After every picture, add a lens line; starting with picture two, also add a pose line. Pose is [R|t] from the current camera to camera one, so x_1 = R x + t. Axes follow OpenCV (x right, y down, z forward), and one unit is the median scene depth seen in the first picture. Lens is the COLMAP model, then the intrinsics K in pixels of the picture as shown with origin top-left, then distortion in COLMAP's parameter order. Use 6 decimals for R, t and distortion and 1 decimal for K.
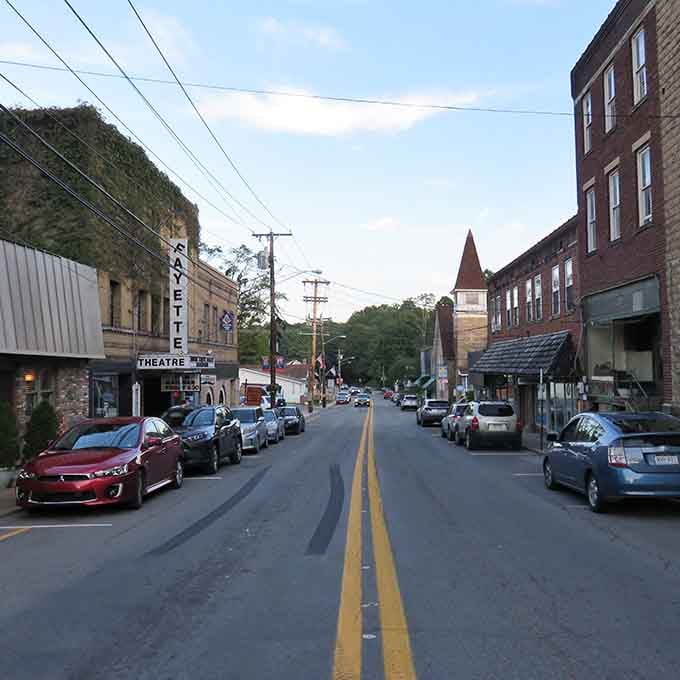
lens RADIAL K [[721.5, 0, 340.0], [0, 721.5, 339.8], [0, 0, 1]] dist [-0.049761, 0.000000]
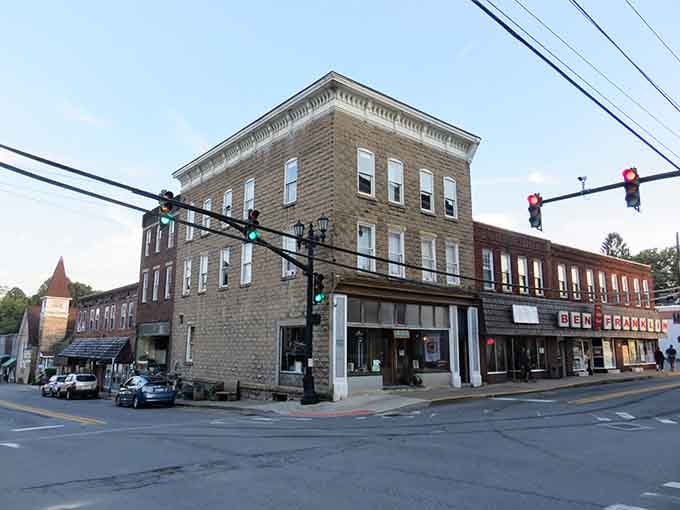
lens RADIAL K [[522.9, 0, 340.9], [0, 522.9, 255.3], [0, 0, 1]] dist [0.000828, 0.000135]
pose [[0.760742, 0.131696, 0.635553, -0.209704], [-0.041148, 0.987015, -0.155271, -0.041340], [-0.647748, 0.091970, 0.756283, -0.570035]]
